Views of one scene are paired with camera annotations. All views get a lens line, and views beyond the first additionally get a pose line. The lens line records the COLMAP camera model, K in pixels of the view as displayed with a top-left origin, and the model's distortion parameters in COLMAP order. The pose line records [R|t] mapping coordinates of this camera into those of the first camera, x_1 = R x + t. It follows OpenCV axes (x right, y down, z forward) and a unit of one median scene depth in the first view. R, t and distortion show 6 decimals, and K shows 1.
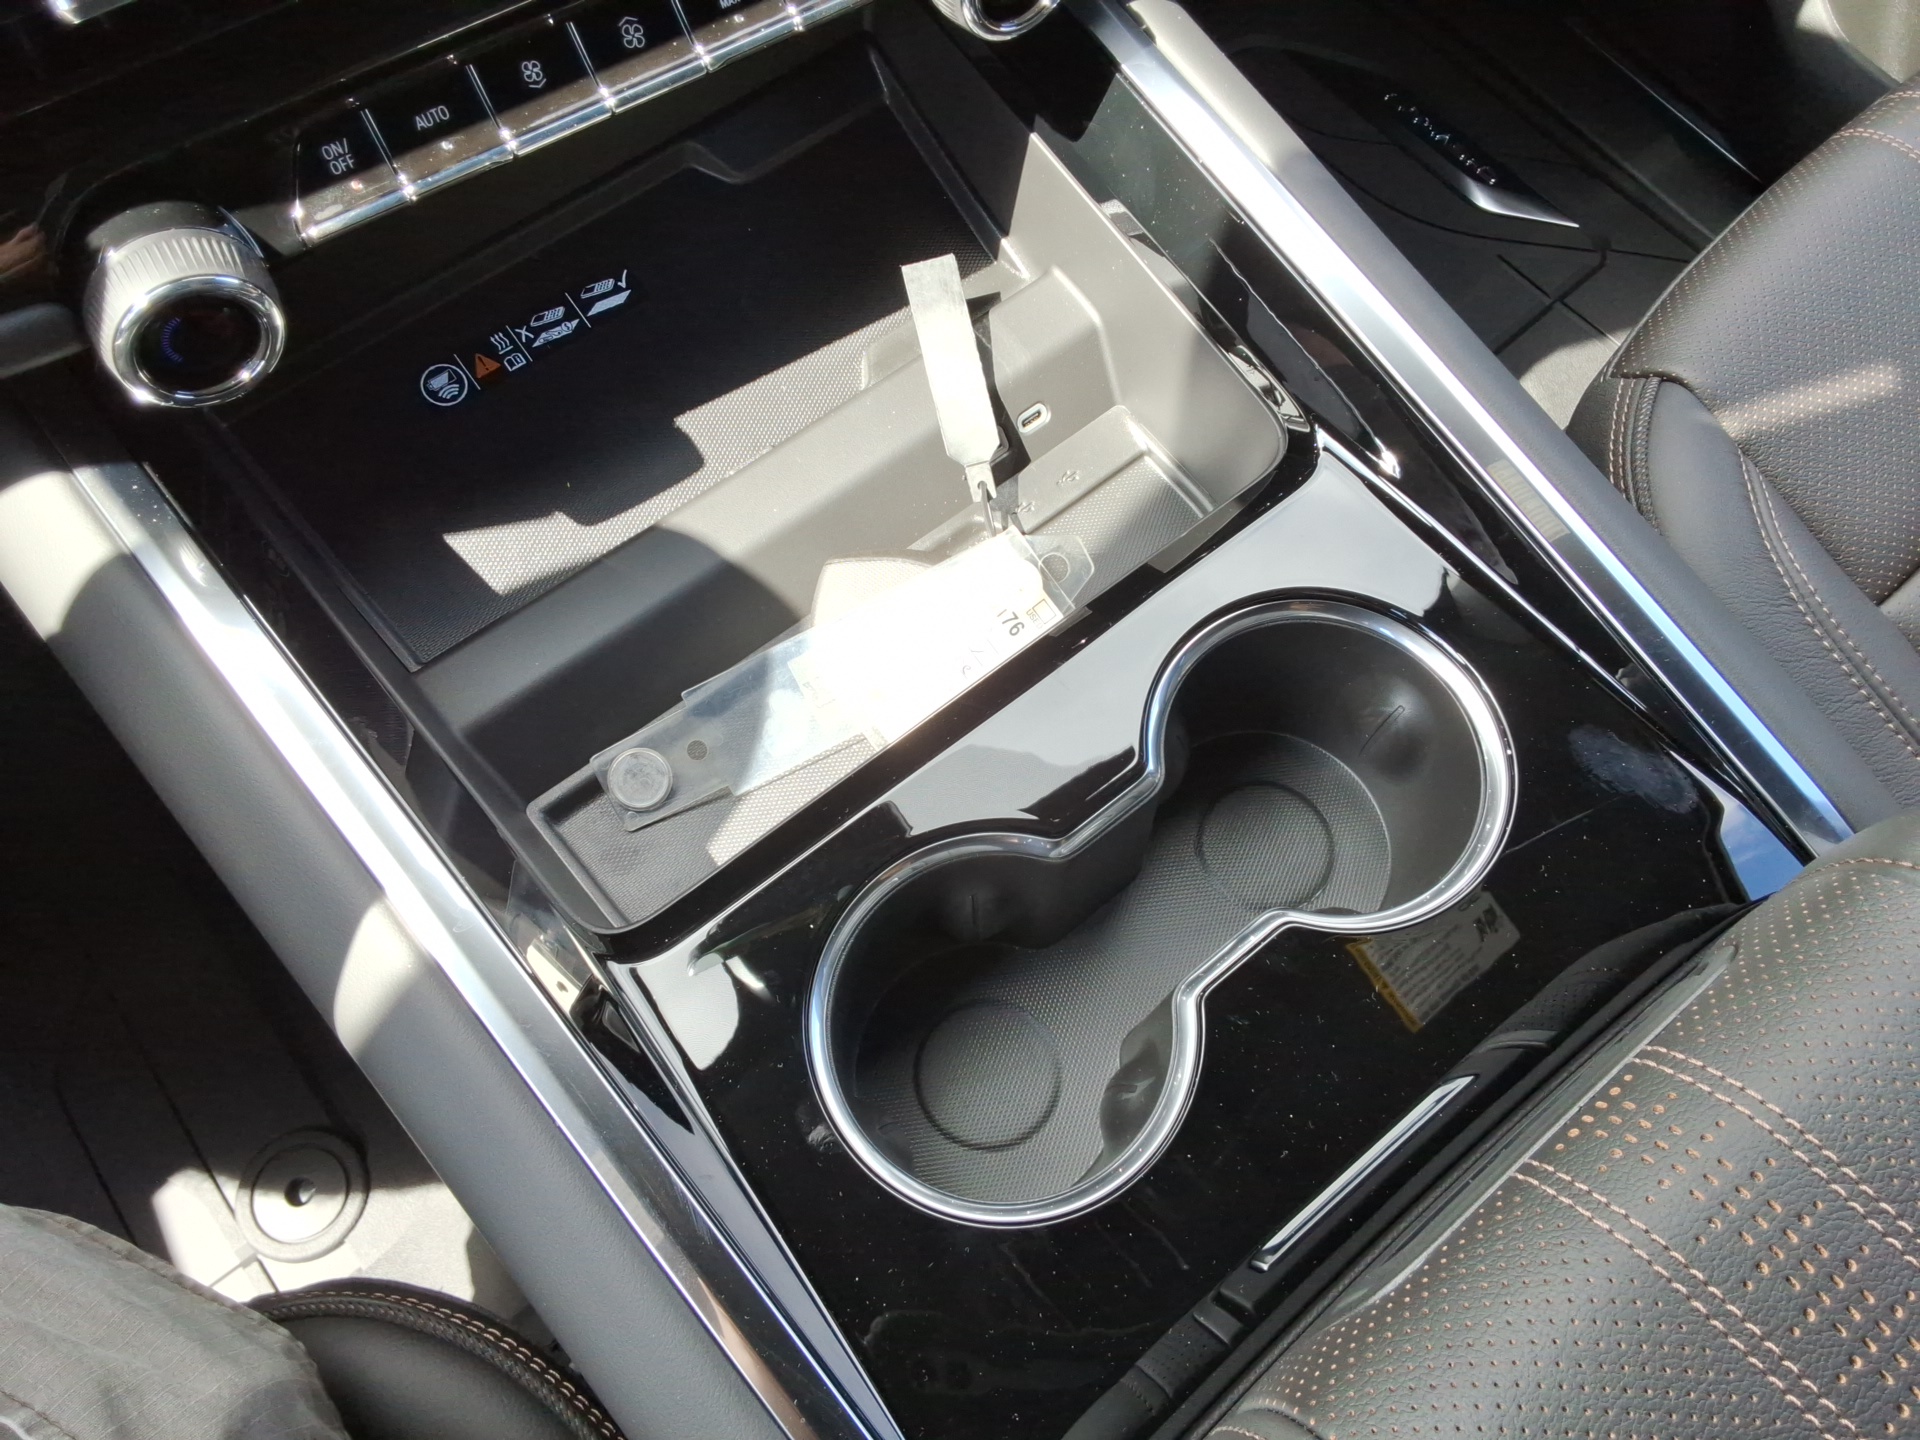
lens RADIAL K [[1566.2, 0, 980.8], [0, 1566.2, 697.7], [0, 0, 1]] dist [0.147751, -0.251003]
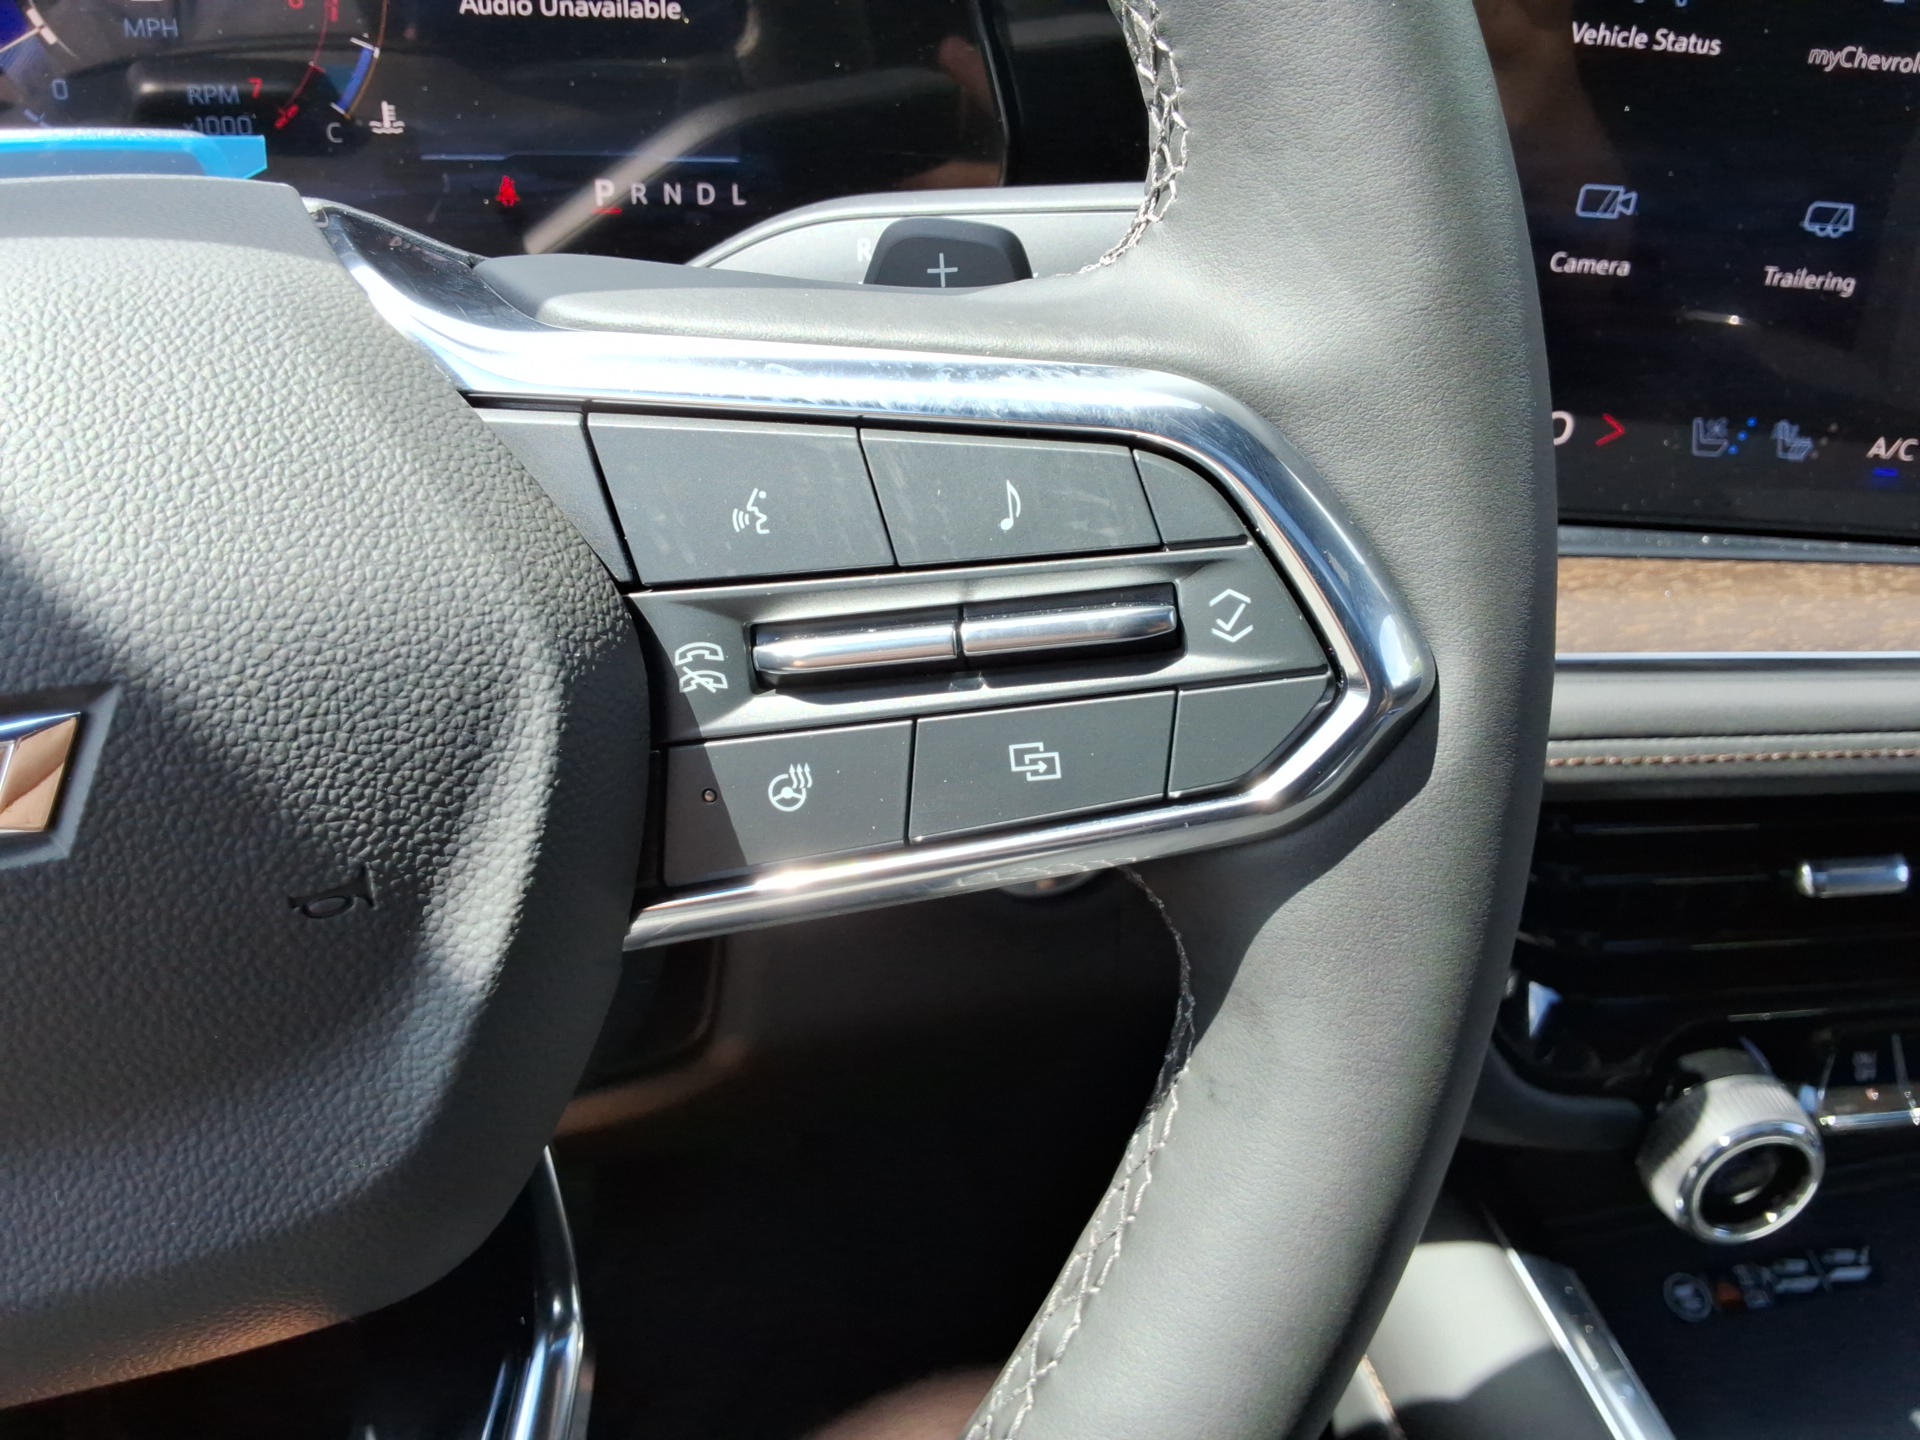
lens RADIAL K [[1566.2, 0, 980.8], [0, 1566.2, 697.7], [0, 0, 1]] dist [0.147751, -0.251003]
pose [[0.907722, 0.229553, -0.351207, -0.472865], [-0.390140, 0.769771, -0.505215, 0.189944], [0.154375, 0.595615, 0.788296, -0.070548]]
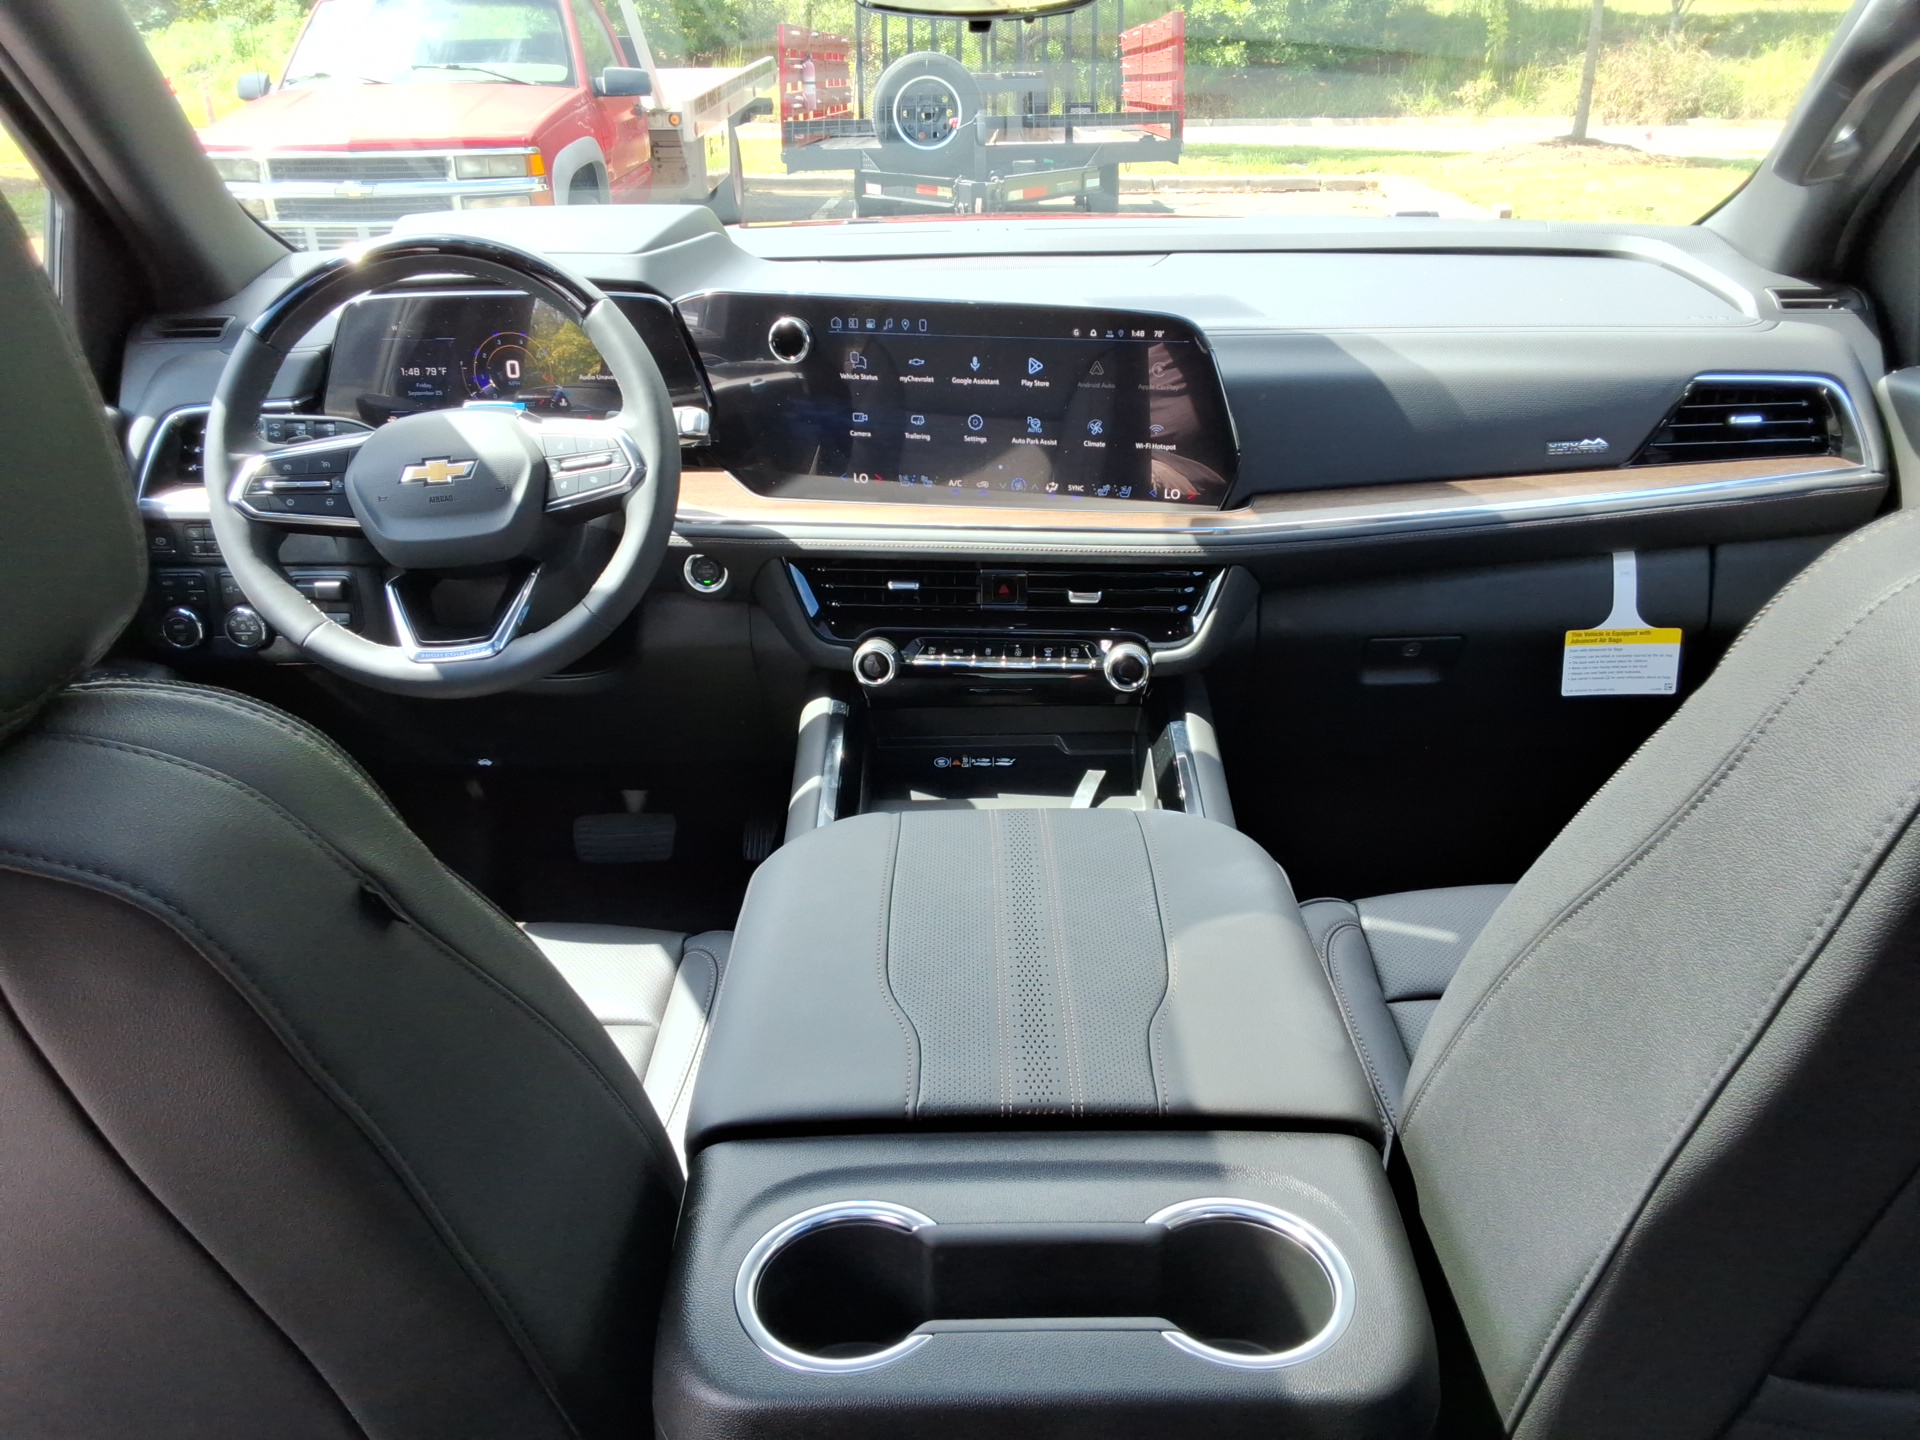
lens RADIAL K [[1554.1, 0, 976.8], [0, 1554.1, 698.3], [0, 0, 1]] dist [0.121473, -0.191668]
pose [[0.774872, 0.180647, -0.605756, 1.472723], [-0.553401, 0.656984, -0.511976, 1.192497], [0.305485, 0.731942, 0.609049, -0.865188]]
